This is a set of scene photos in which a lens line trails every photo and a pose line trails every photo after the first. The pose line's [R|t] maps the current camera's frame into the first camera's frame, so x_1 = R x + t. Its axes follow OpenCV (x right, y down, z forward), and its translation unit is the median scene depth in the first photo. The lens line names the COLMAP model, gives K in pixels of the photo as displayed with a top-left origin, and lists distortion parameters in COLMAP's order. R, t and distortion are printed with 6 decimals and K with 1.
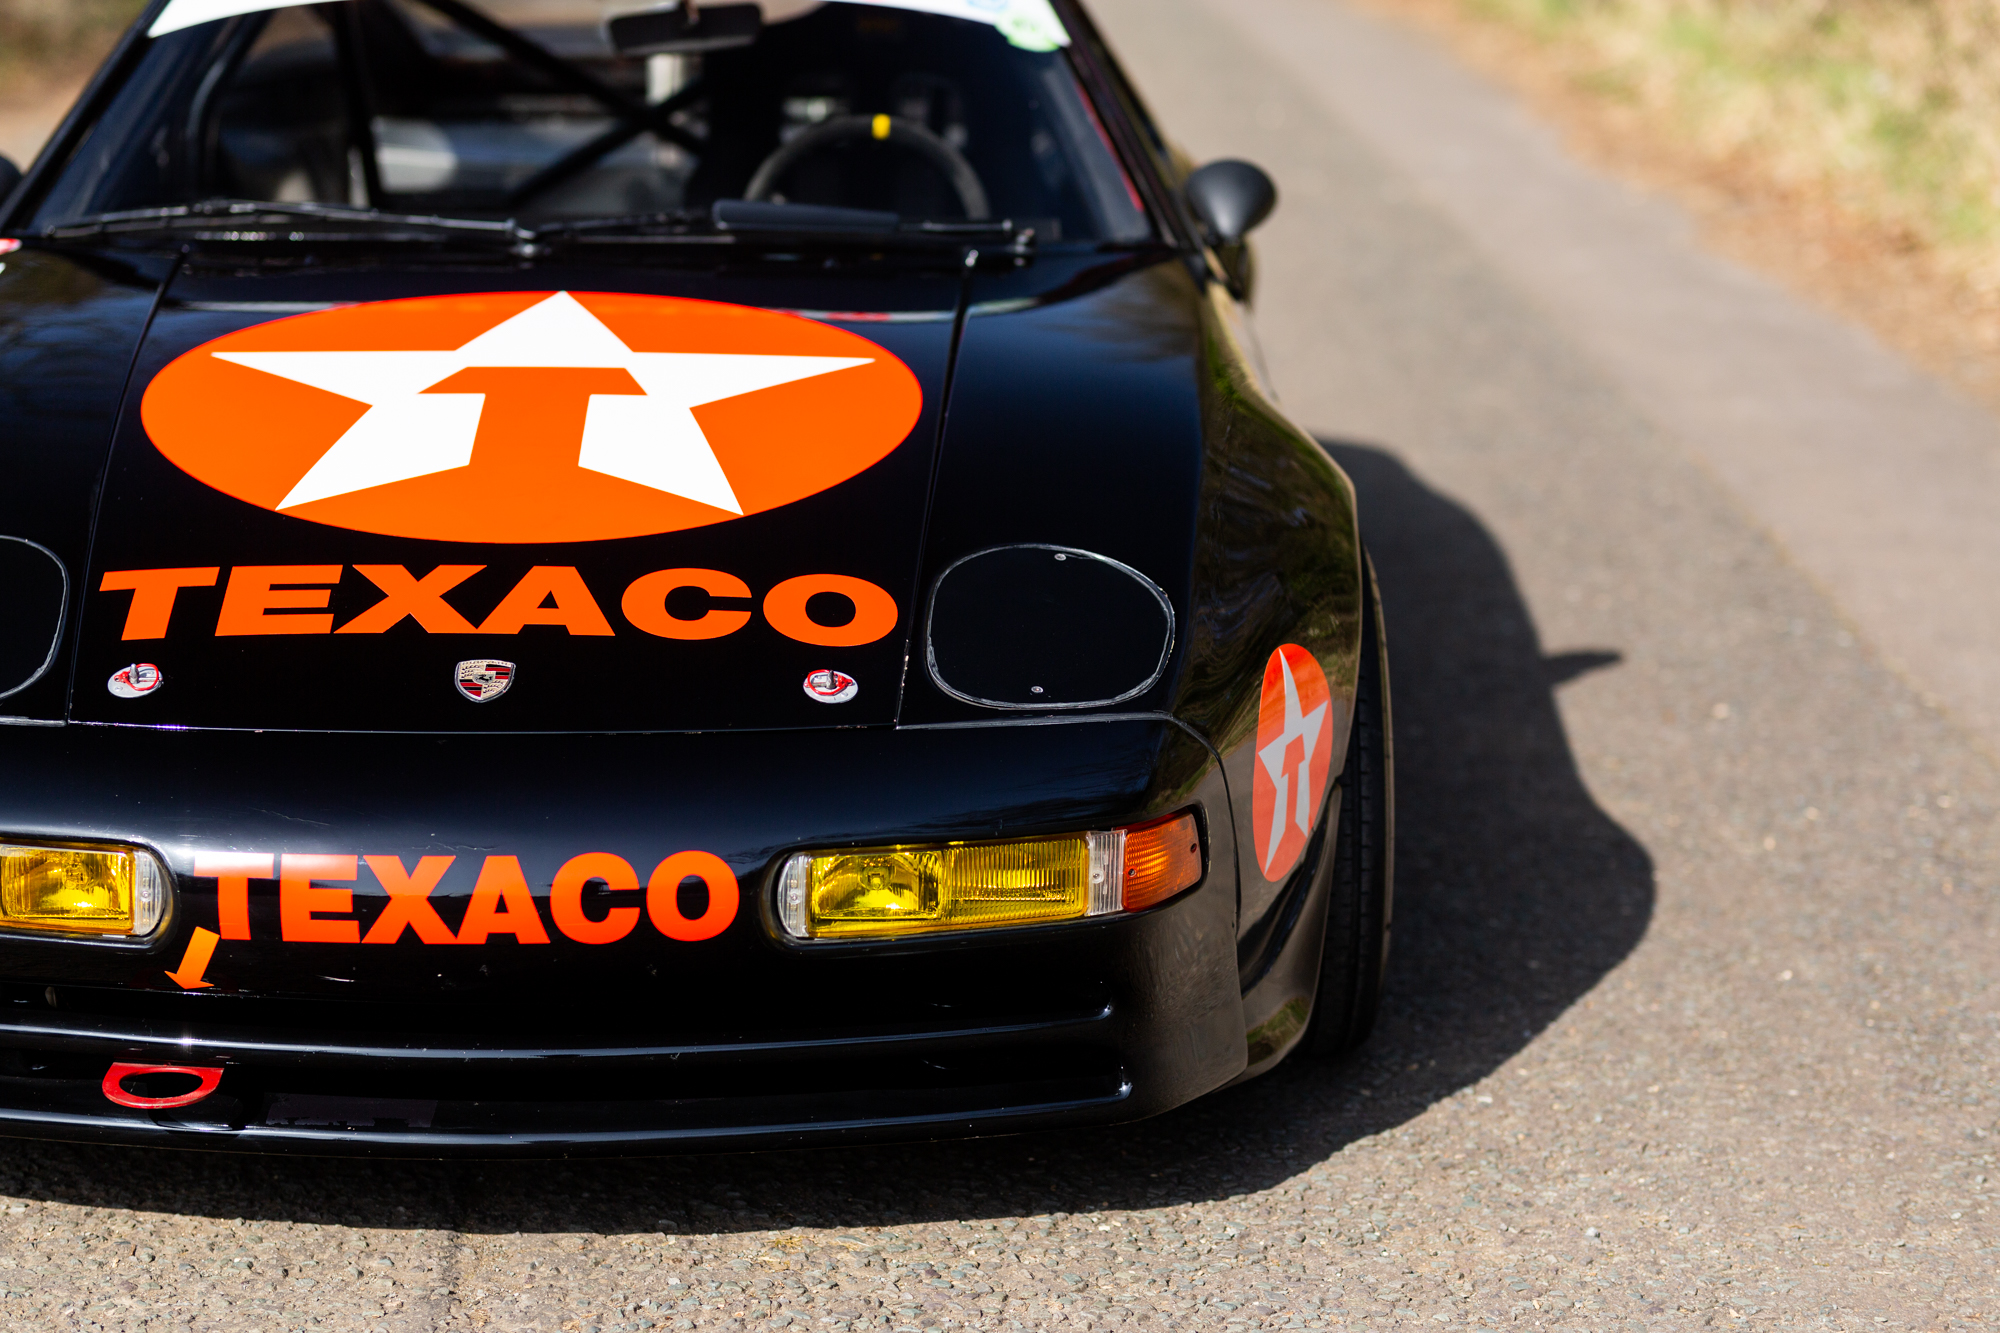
lens RADIAL K [[4710.2, 0, 1000.0], [0, 4710.2, 666.5], [0, 0, 1]] dist [0.051402, -0.063337]
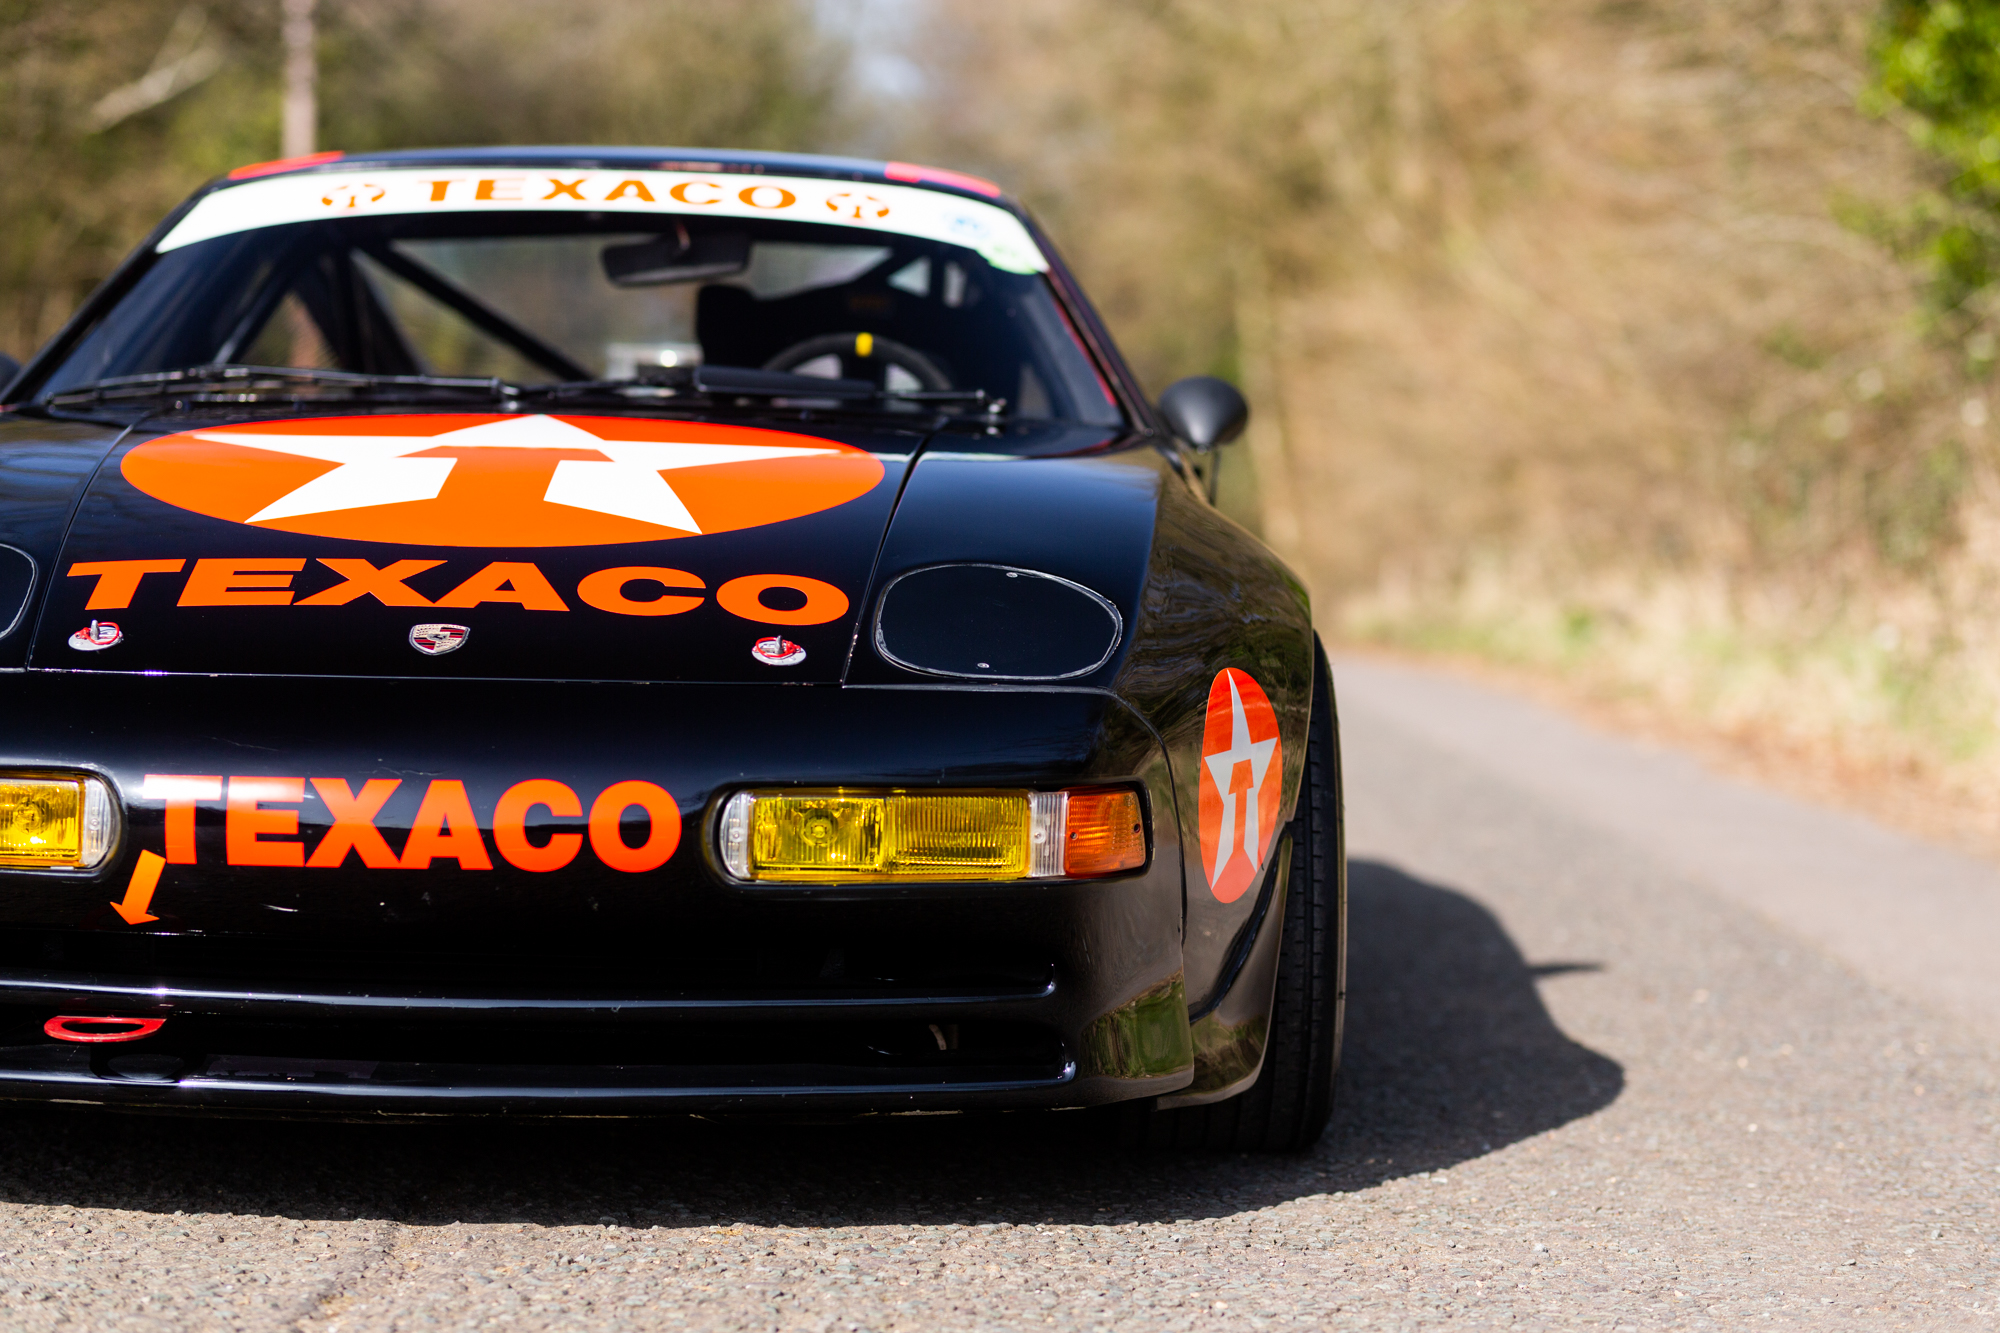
lens RADIAL K [[4710.2, 0, 1000.0], [0, 4710.2, 666.5], [0, 0, 1]] dist [0.051402, -0.063337]
pose [[0.999885, 0.009707, -0.011615, 0.023019], [-0.011577, 0.984749, -0.173596, 0.178962], [0.009752, 0.173710, 0.984749, 0.000582]]
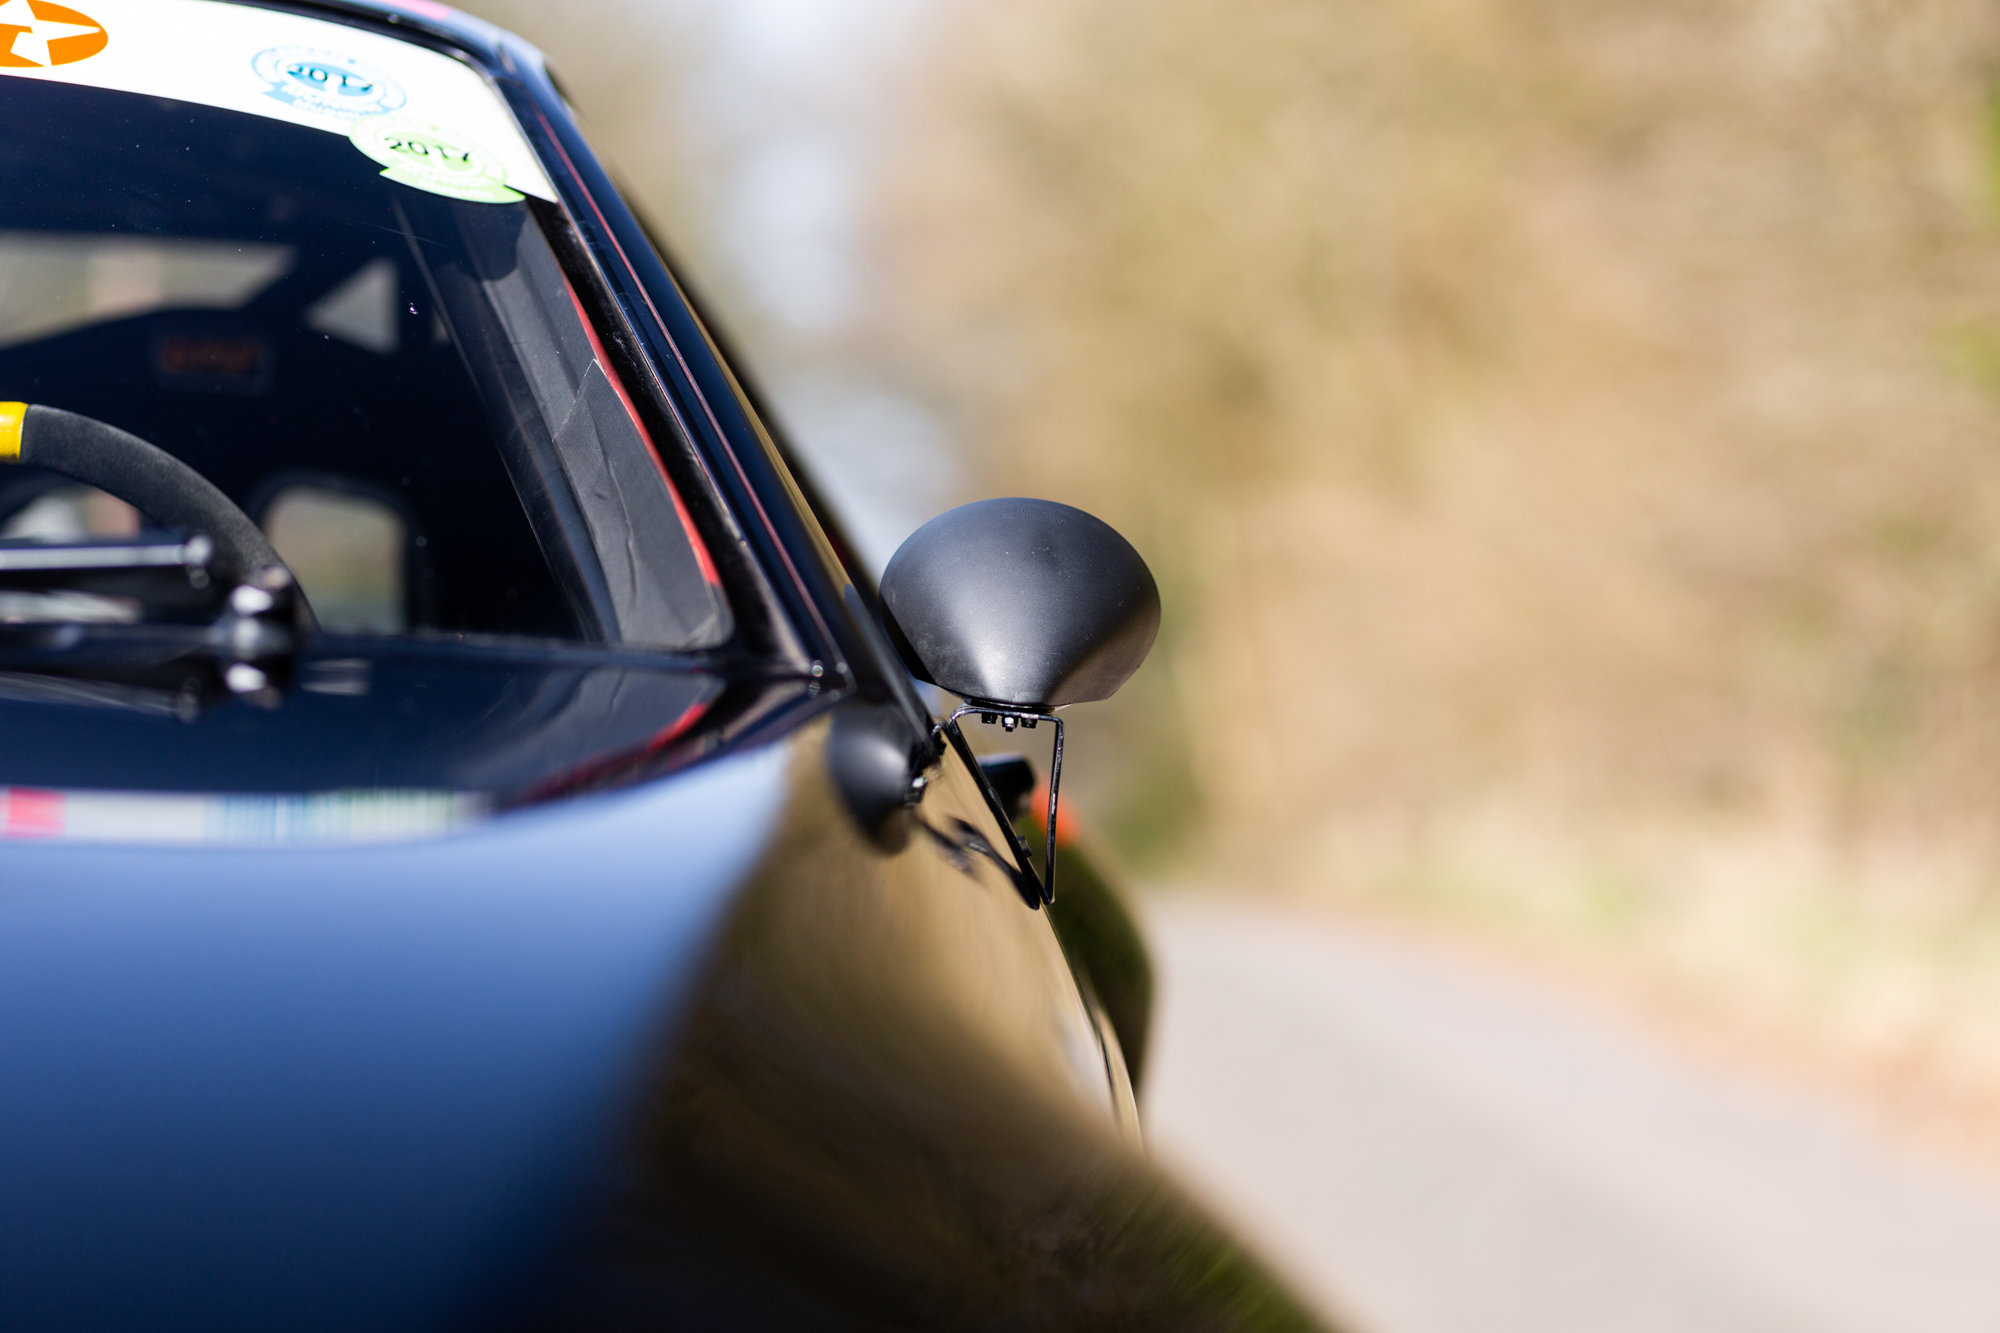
lens RADIAL K [[4710.2, 0, 1000.0], [0, 4710.2, 666.5], [0, 0, 1]] dist [0.051402, -0.063337]
pose [[0.999909, -0.013421, -0.001241, 0.064406], [0.012814, 0.975145, -0.221195, -0.027022], [0.004179, 0.221159, 0.975229, 0.899206]]
